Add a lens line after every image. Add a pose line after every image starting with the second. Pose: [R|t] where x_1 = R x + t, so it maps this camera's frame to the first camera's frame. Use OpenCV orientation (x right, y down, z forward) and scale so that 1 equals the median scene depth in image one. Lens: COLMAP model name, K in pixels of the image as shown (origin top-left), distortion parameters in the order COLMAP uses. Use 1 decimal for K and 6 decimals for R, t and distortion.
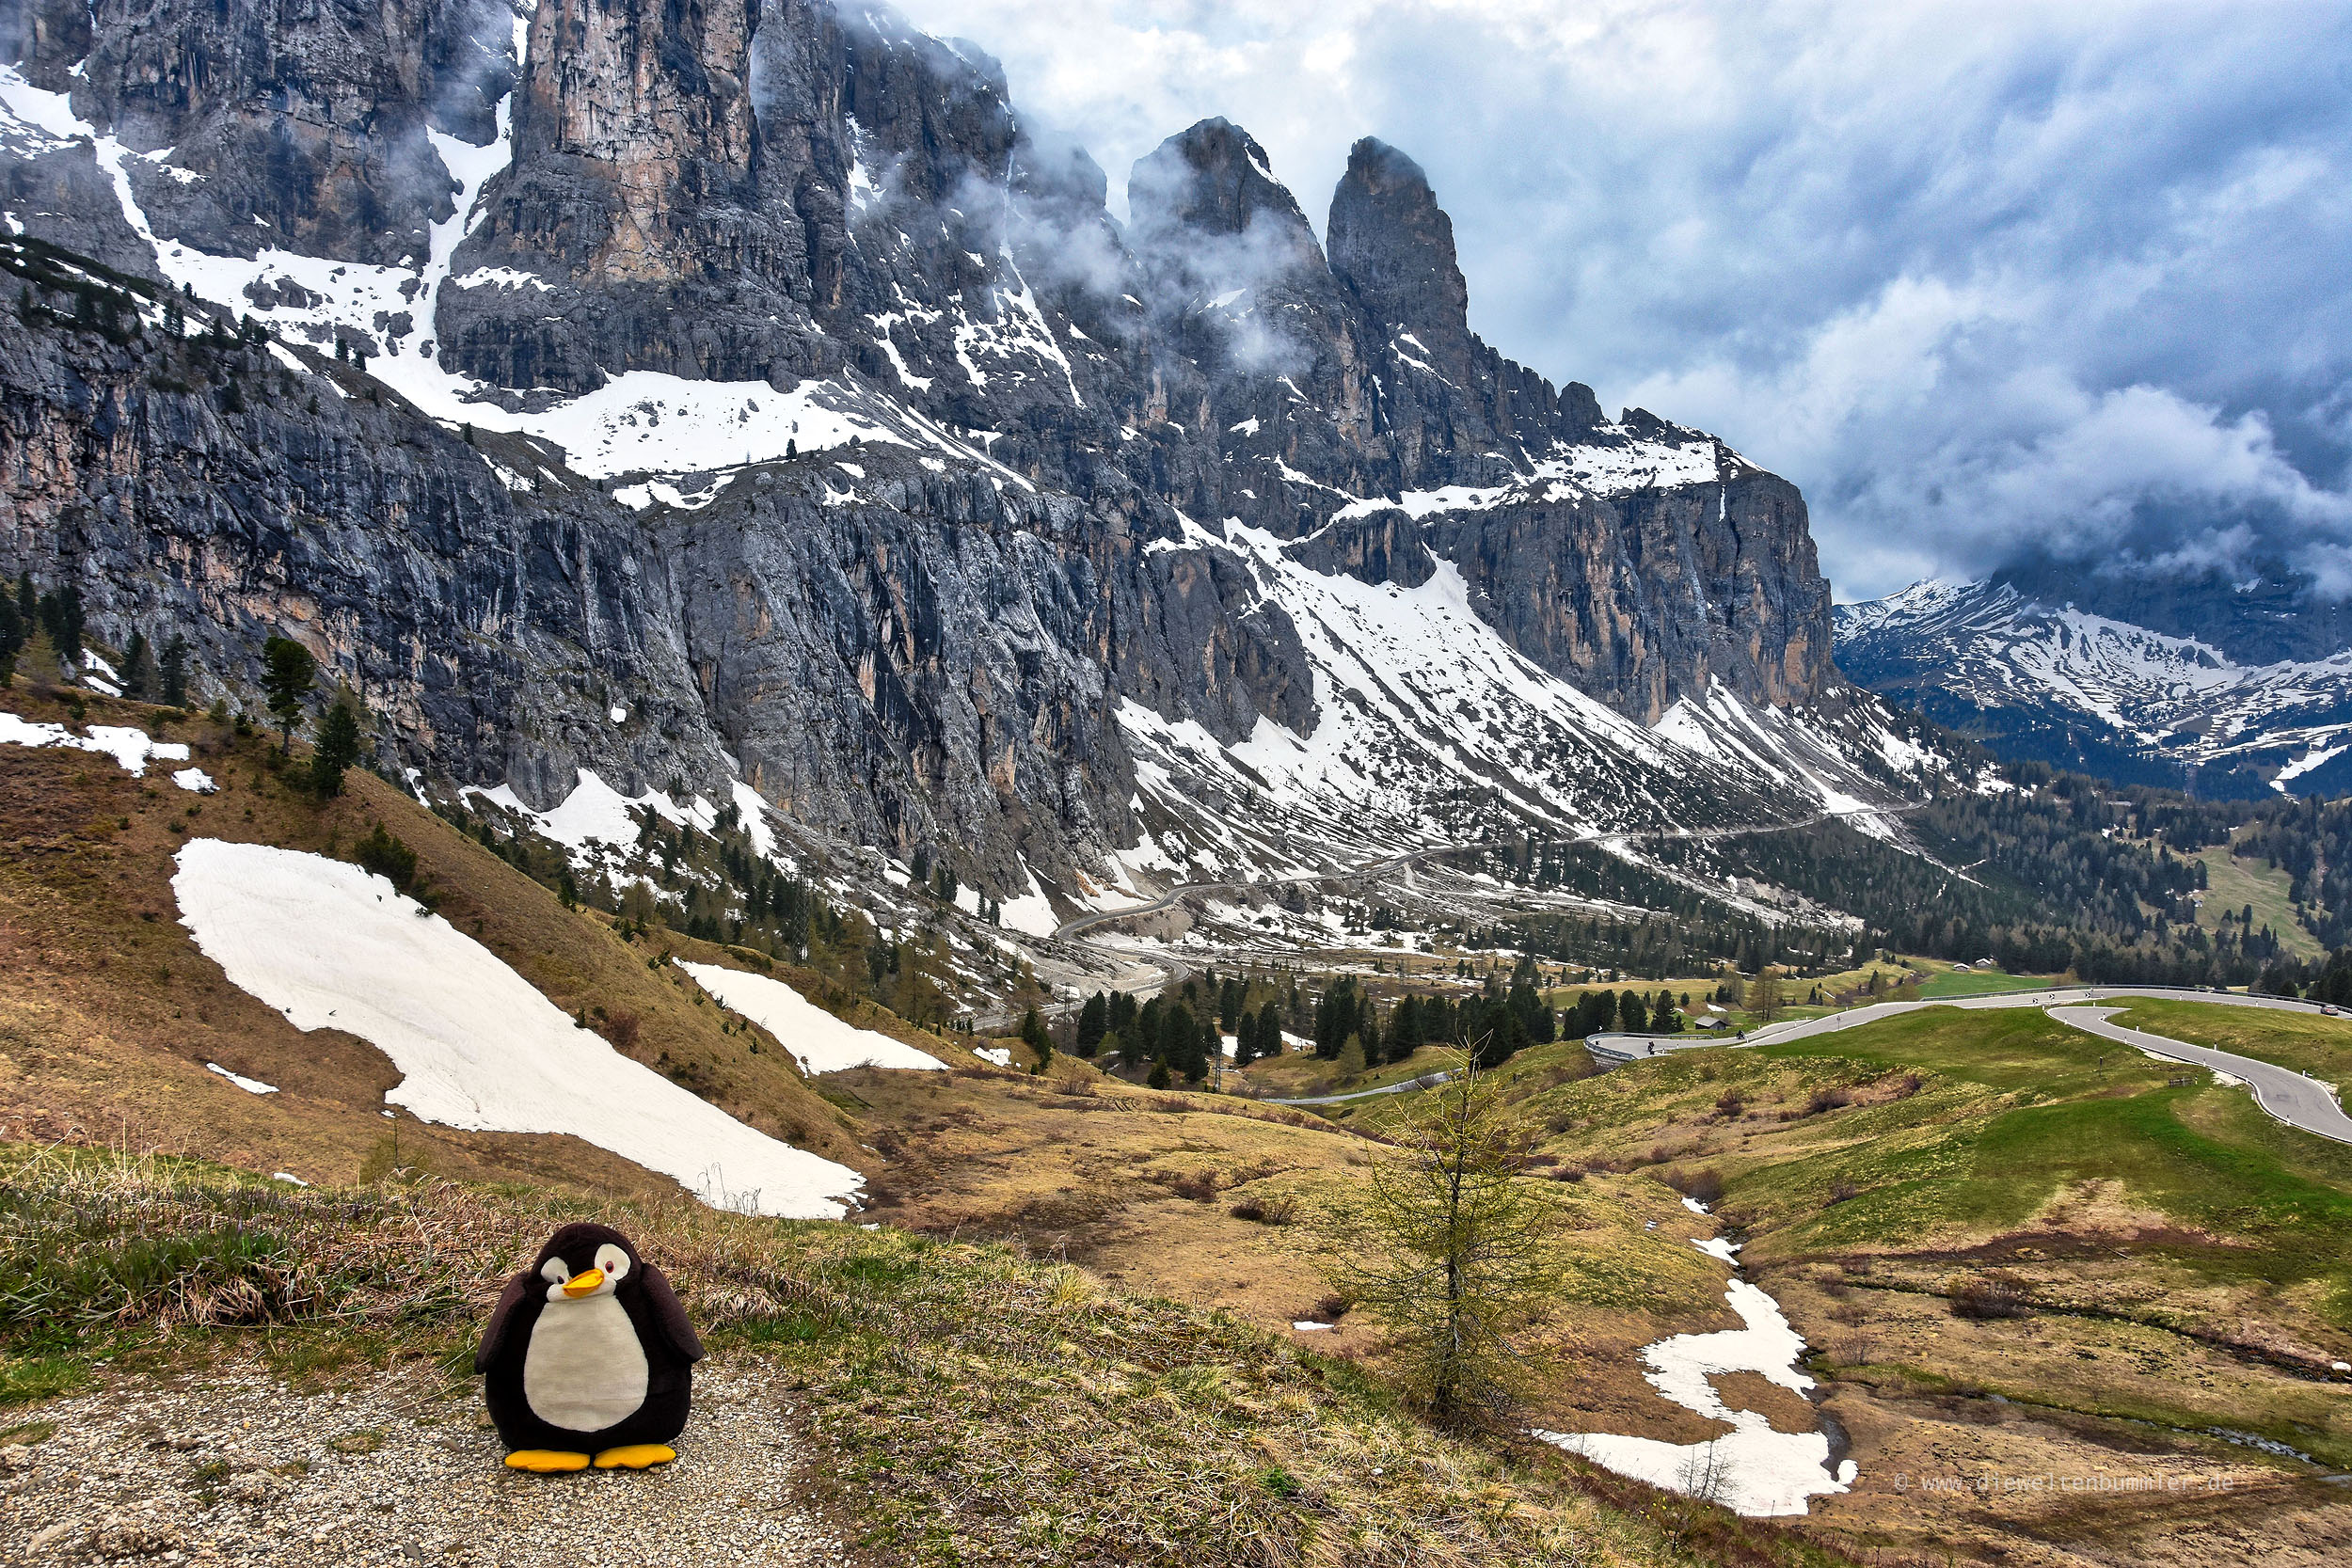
lens RADIAL K [[1856.4, 0, 1176.0], [0, 1856.4, 784.0], [0, 0, 1]] dist [-0.153247, 0.137055]
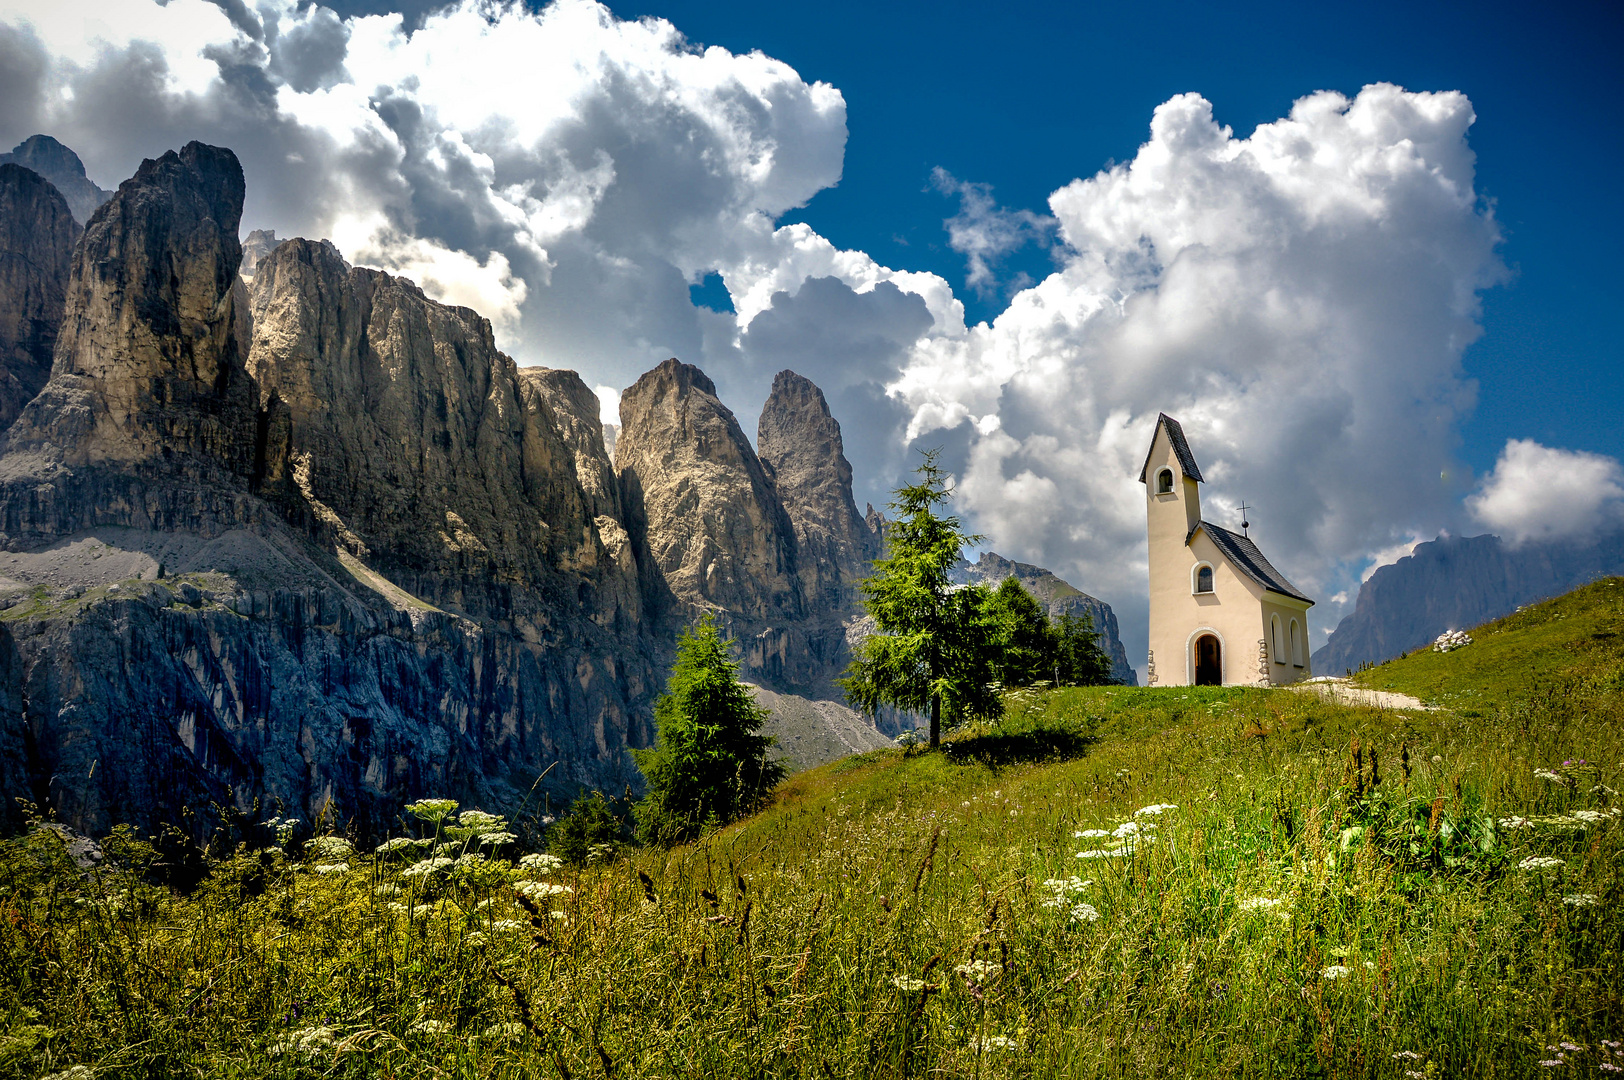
lens RADIAL K [[1315.7, 0, 812.0], [0, 1315.7, 540.0], [0, 0, 1]] dist [-0.168585, 0.126480]
pose [[0.999880, -0.015457, -0.001225, 0.236039], [0.014789, 0.974402, -0.224325, 0.017479], [0.004661, 0.224280, 0.974514, 0.034590]]
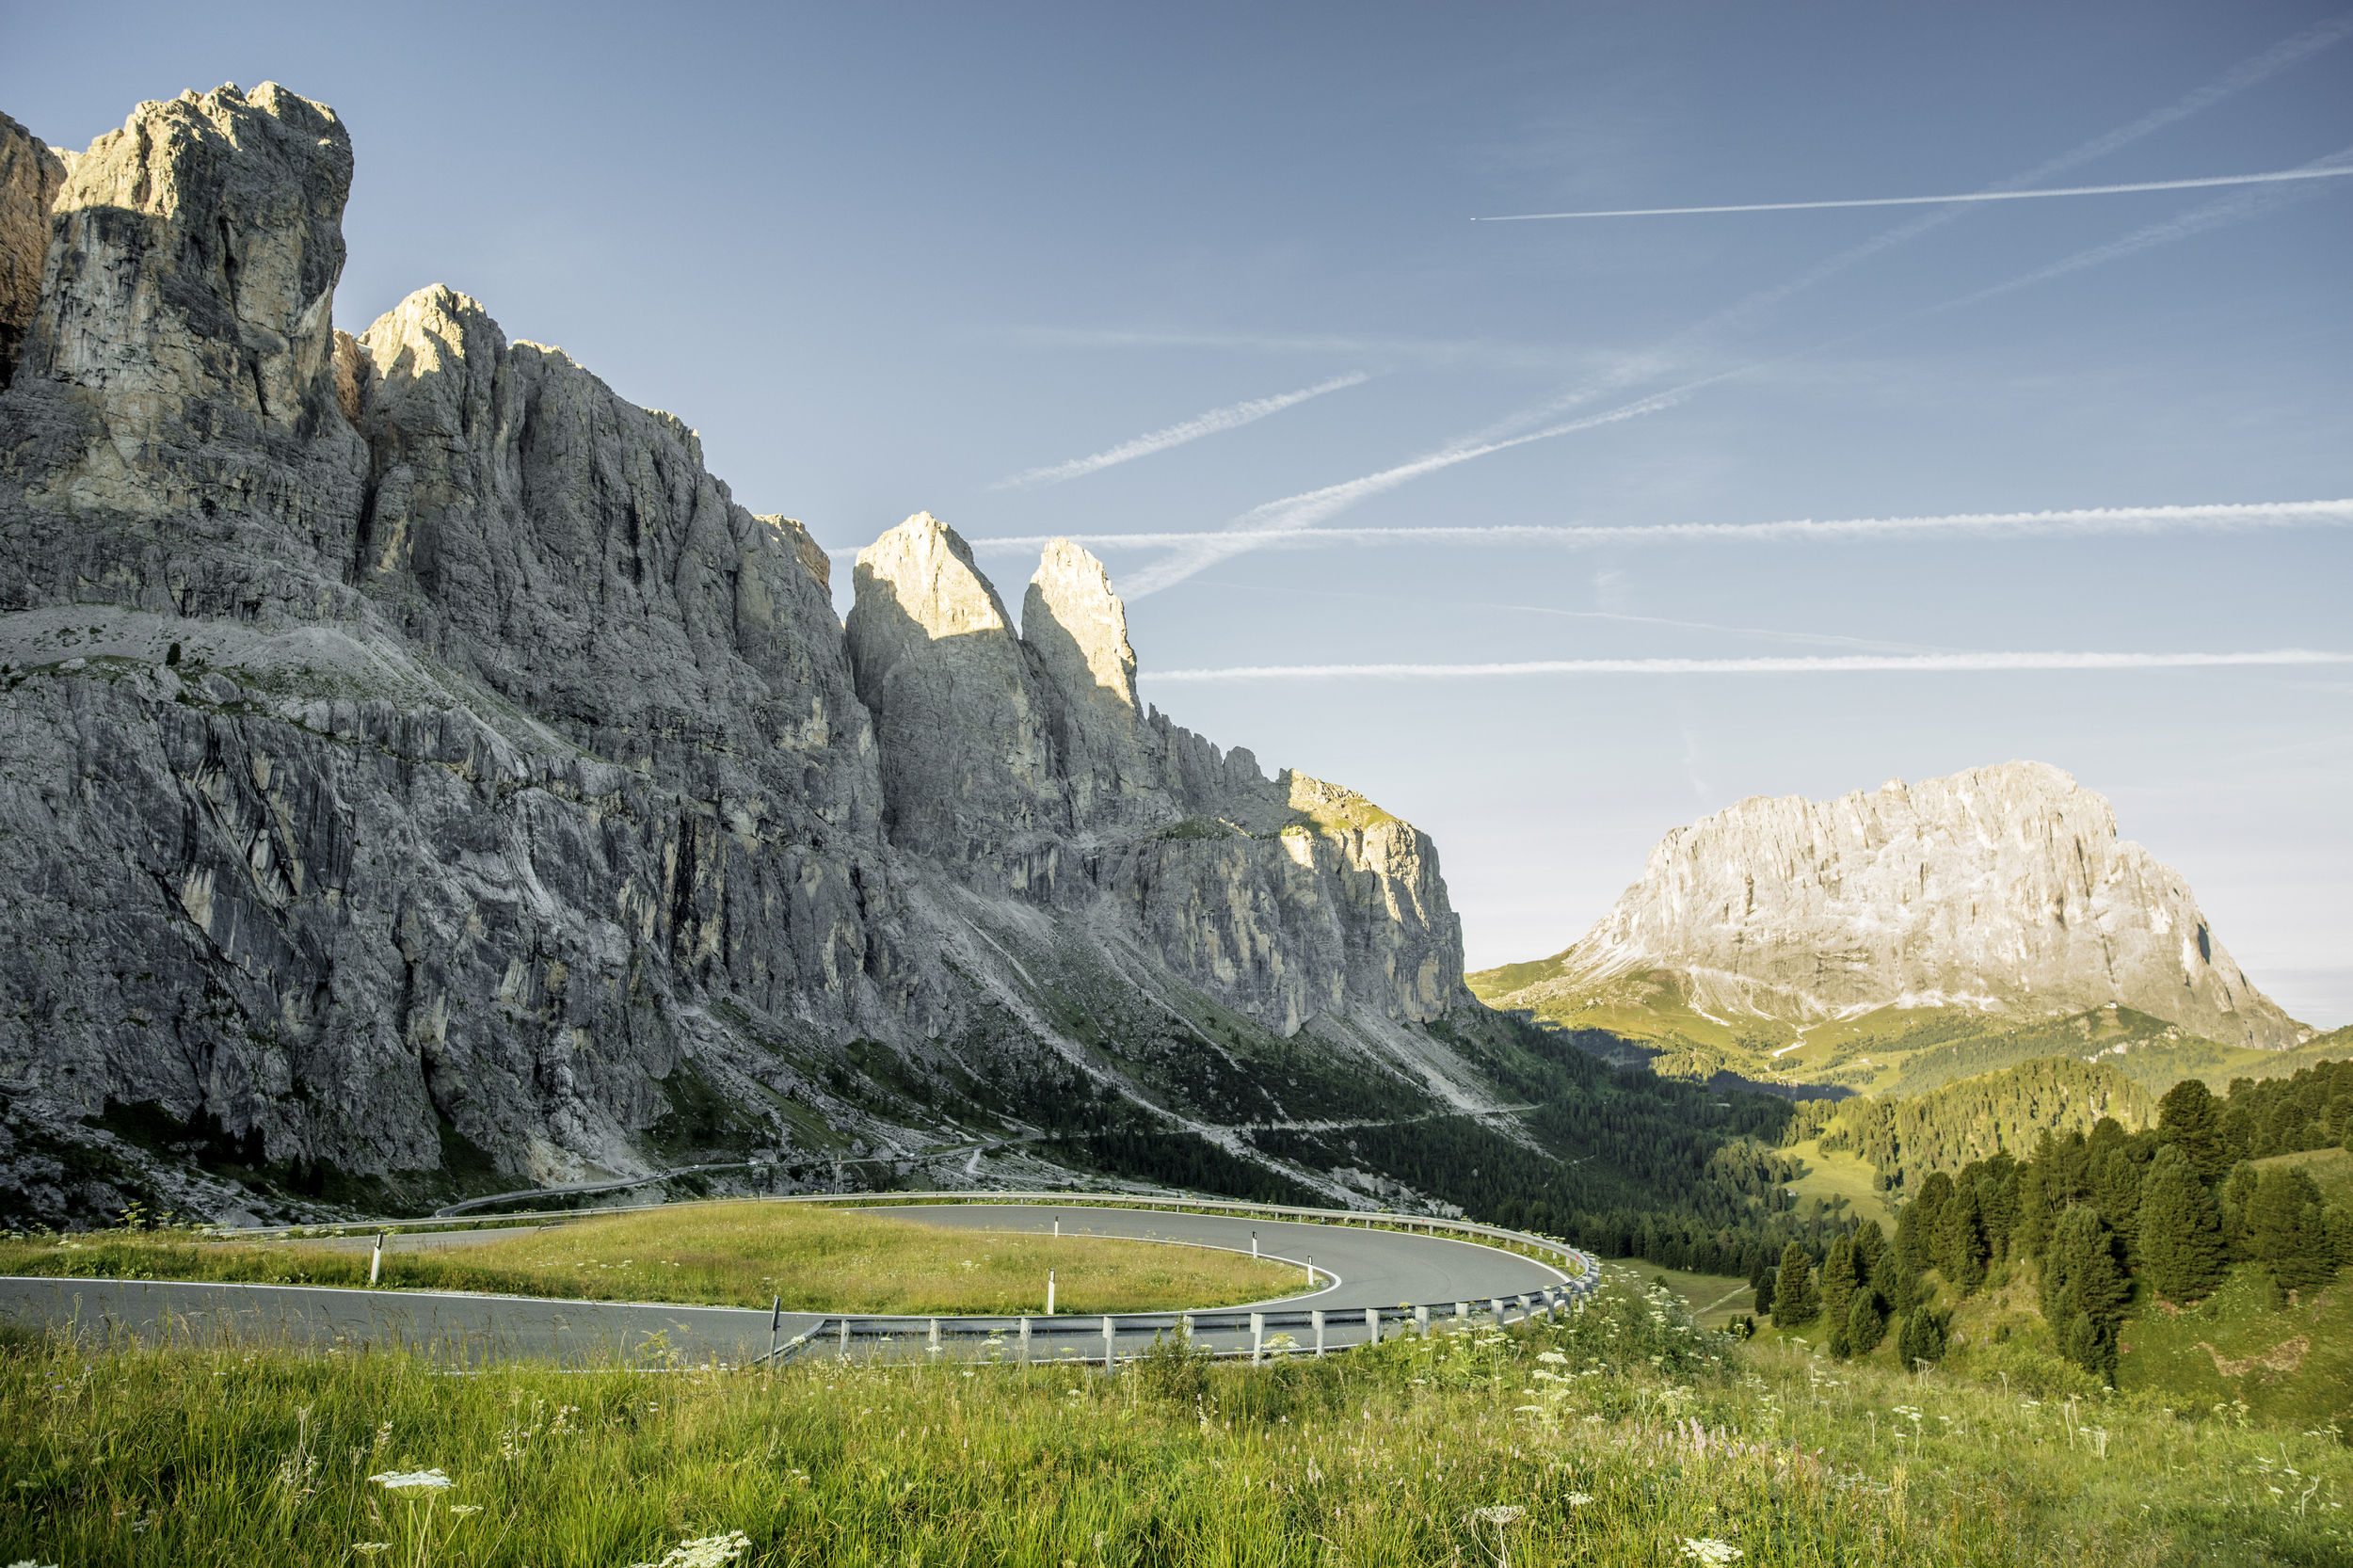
lens RADIAL K [[1426.0, 0, 1176.5], [0, 1426.0, 784.0], [0, 0, 1]] dist [-0.084903, 0.078801]
pose [[0.994680, 0.020259, 0.101004, 0.172121], [0.003620, 0.972991, -0.230815, 0.032732], [-0.102952, 0.229953, 0.967741, 0.239521]]
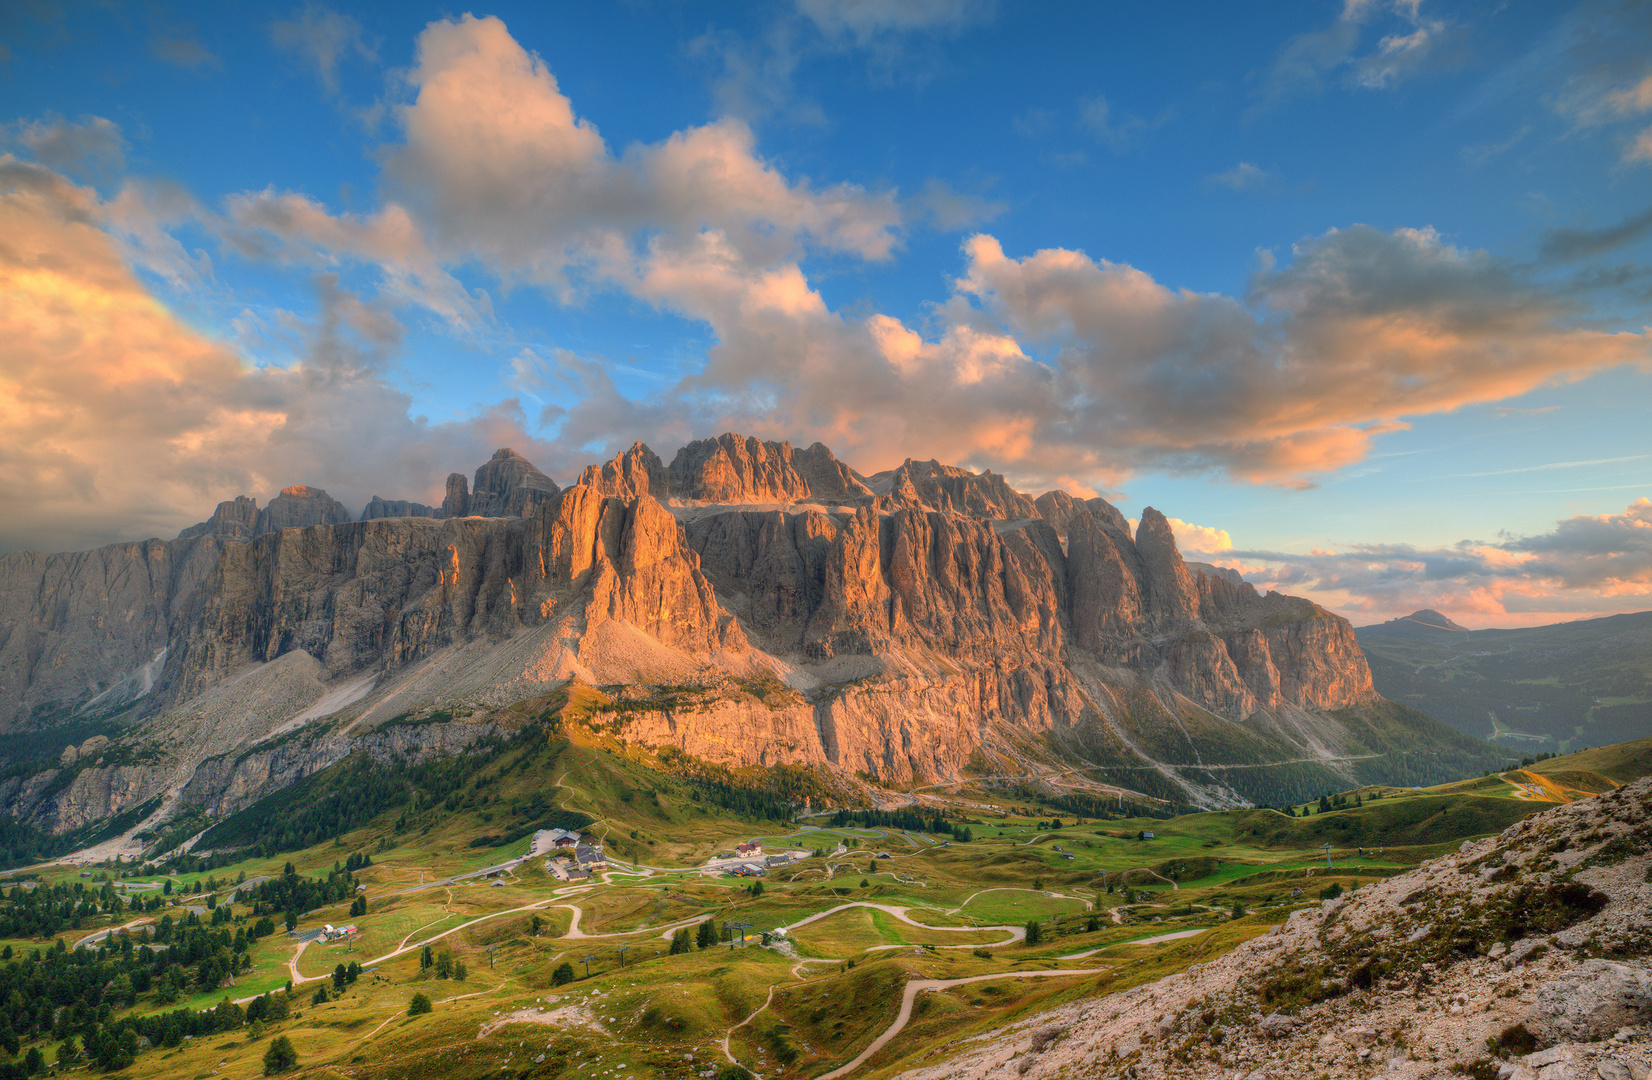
lens RADIAL K [[791.8, 0, 826.0], [0, 791.8, 540.0], [0, 0, 1]] dist [-0.034696, -0.000044]
pose [[0.833214, -0.065862, -0.549015, 0.688416], [-0.024215, 0.987582, -0.155224, -0.174442], [0.552421, 0.142630, 0.821272, -0.603938]]
